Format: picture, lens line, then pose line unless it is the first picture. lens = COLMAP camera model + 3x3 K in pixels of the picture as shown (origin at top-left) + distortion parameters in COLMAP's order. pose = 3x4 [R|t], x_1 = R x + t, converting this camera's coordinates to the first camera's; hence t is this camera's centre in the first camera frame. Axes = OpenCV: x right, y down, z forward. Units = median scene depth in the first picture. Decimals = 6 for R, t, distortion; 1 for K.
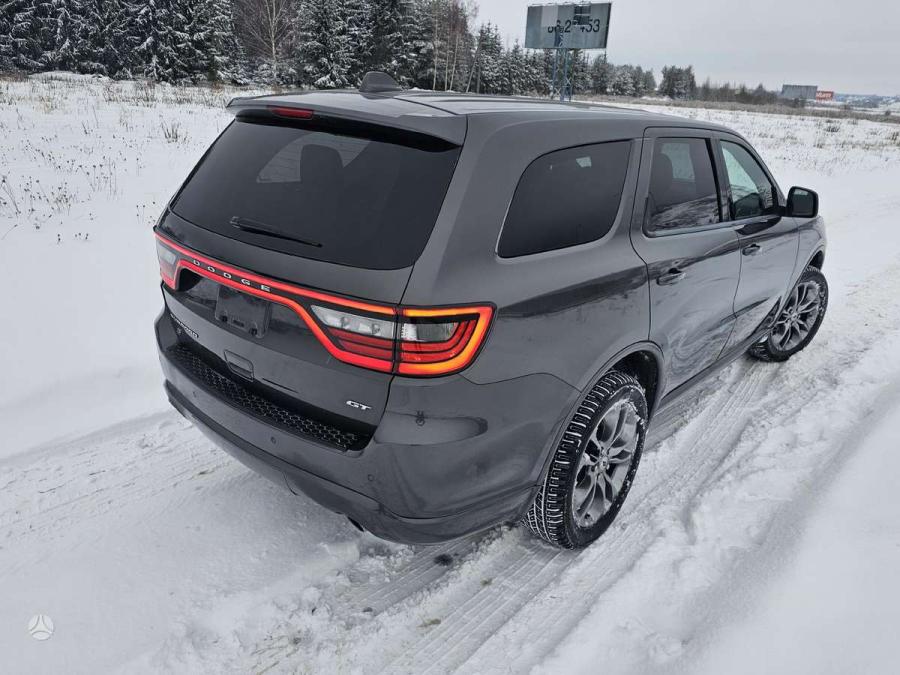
lens RADIAL K [[653.0, 0, 458.2], [0, 653.0, 336.7], [0, 0, 1]] dist [0.063324, -0.053616]
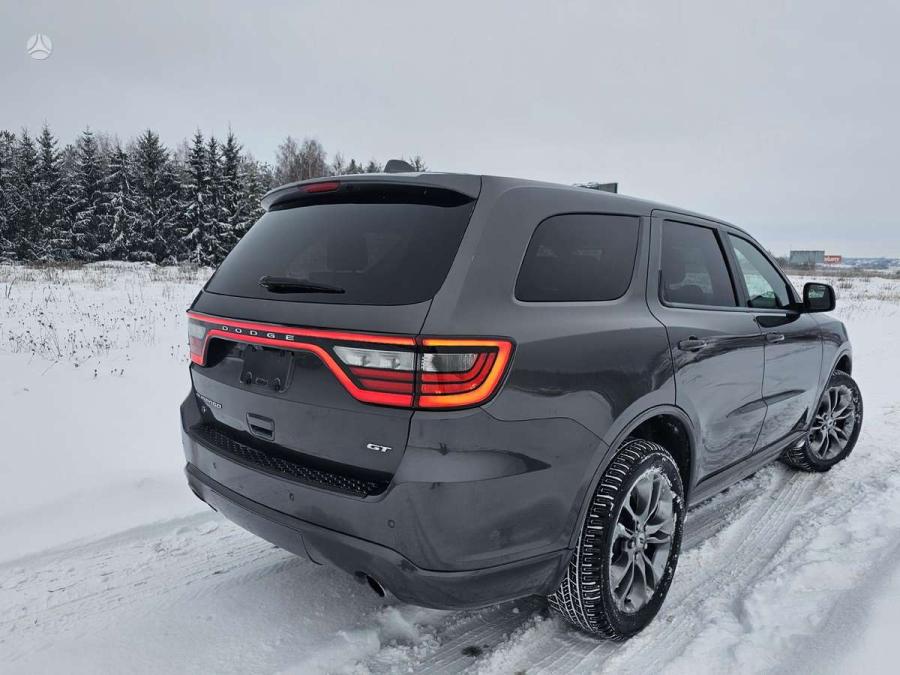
lens RADIAL K [[653.0, 0, 458.2], [0, 653.0, 336.7], [0, 0, 1]] dist [0.063324, -0.053616]
pose [[0.998896, -0.032013, -0.034388, 0.003476], [0.023364, 0.973480, -0.227576, 0.117640], [0.040762, 0.226521, 0.973153, 0.010080]]
